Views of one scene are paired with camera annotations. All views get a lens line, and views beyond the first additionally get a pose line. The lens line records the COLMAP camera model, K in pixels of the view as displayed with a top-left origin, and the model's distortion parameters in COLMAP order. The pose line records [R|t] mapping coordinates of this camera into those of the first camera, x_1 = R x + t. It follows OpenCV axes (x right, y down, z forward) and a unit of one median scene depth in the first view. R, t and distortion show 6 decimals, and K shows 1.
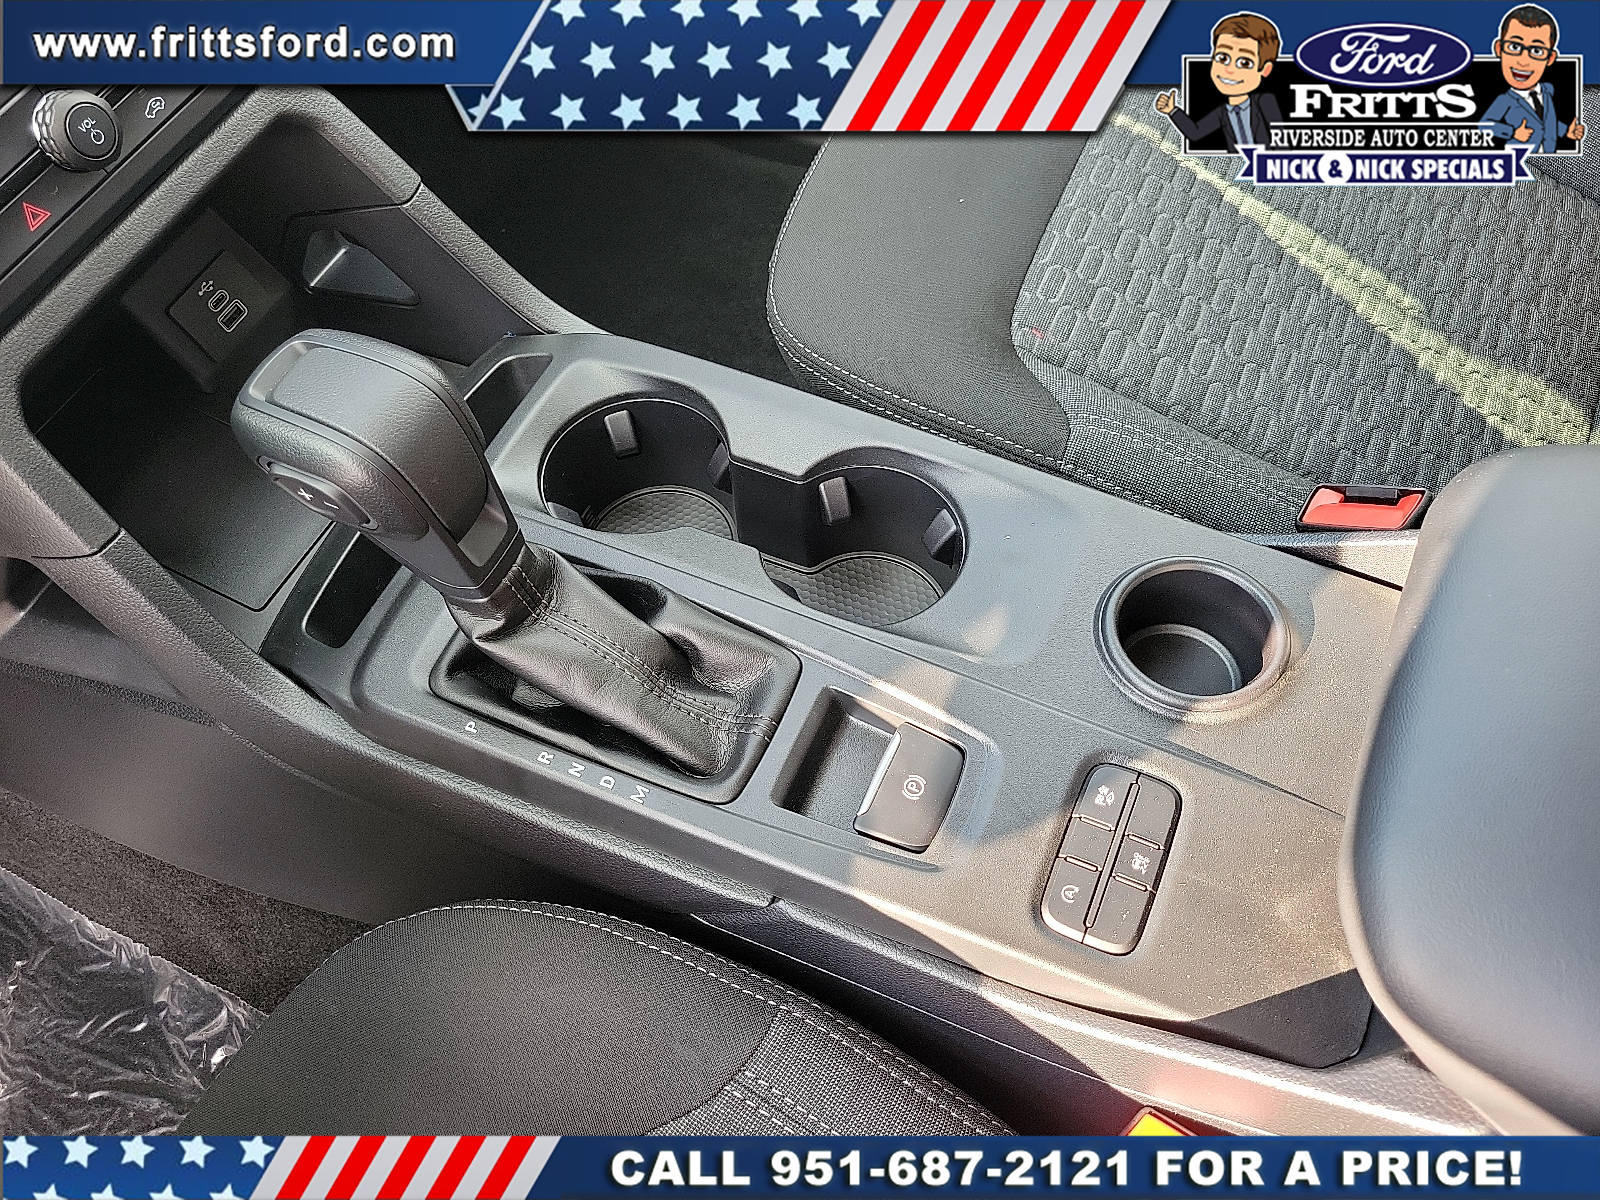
lens RADIAL K [[1209.7, 0, 796.8], [0, 1209.7, 616.8], [0, 0, 1]] dist [-0.001010, -0.011027]
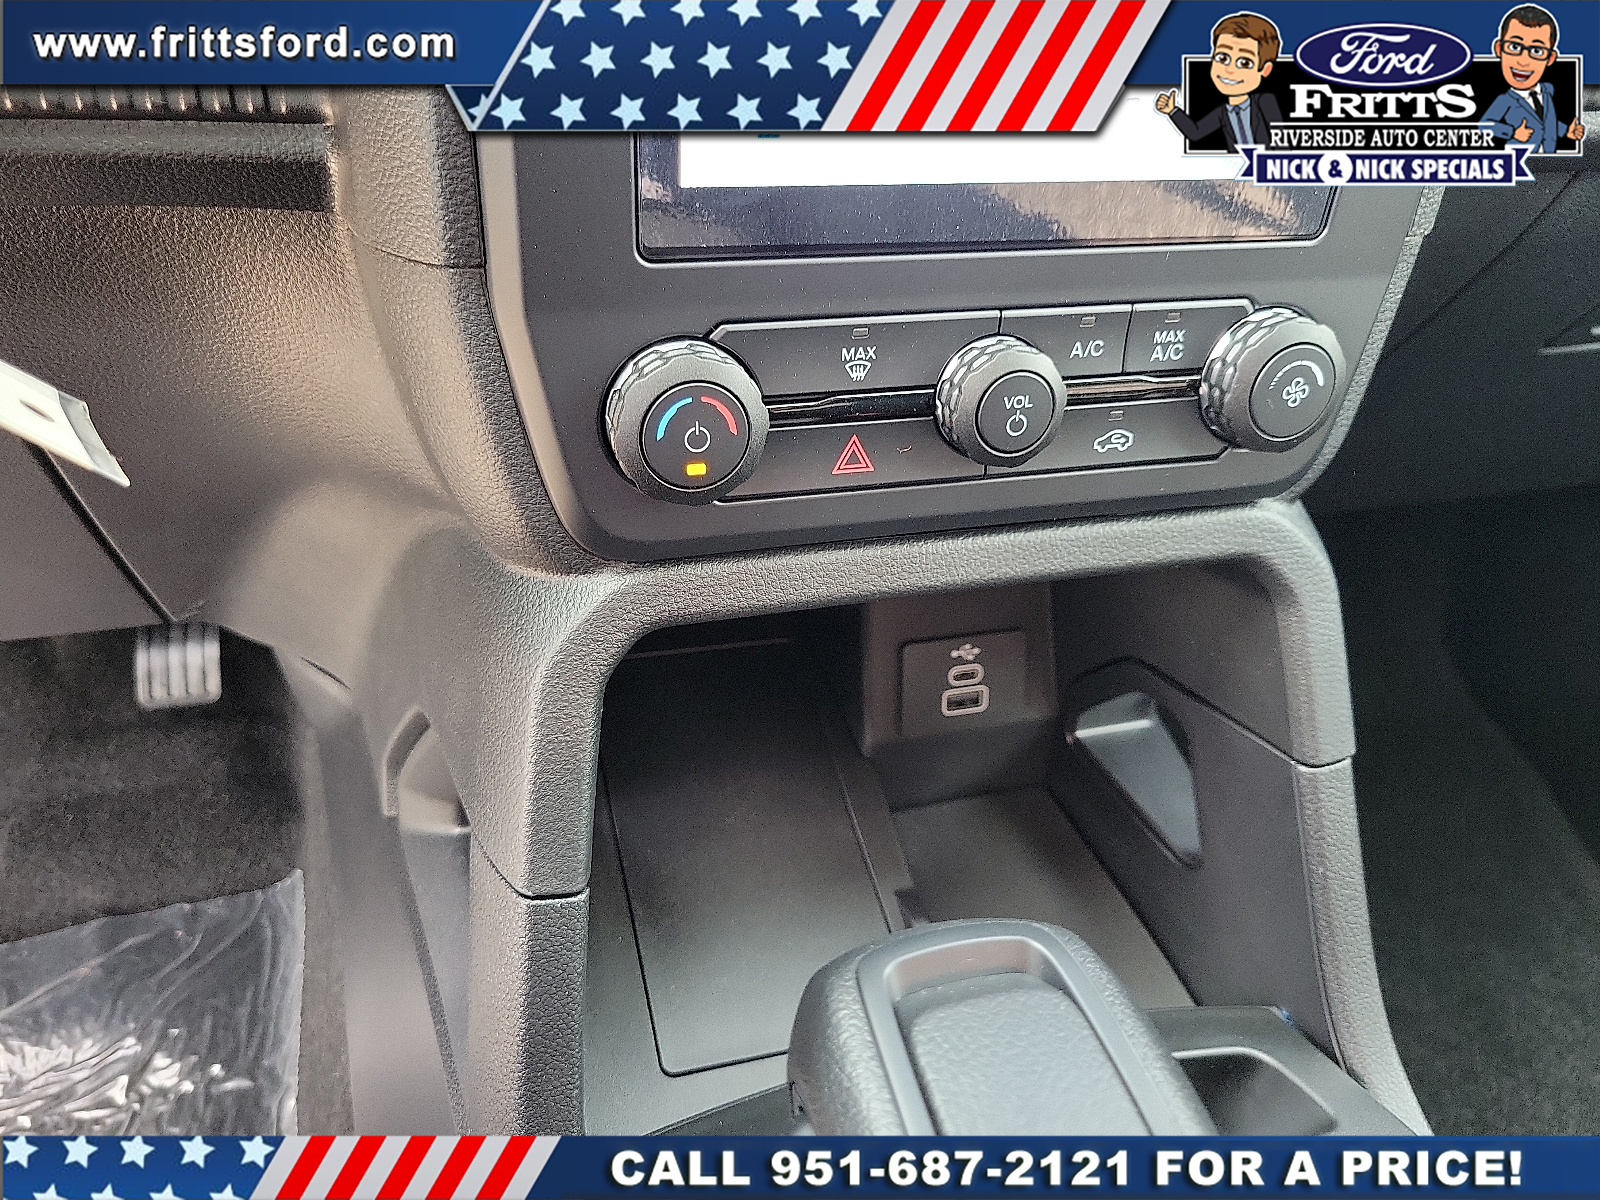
lens RADIAL K [[1209.7, 0, 807.7], [0, 1209.7, 603.0], [0, 0, 1]] dist [-0.001010, -0.011027]
pose [[0.649472, 0.575830, -0.496594, -0.287849], [-0.712727, 0.688584, -0.133689, -0.176610], [0.264964, 0.440763, 0.857626, 0.479000]]
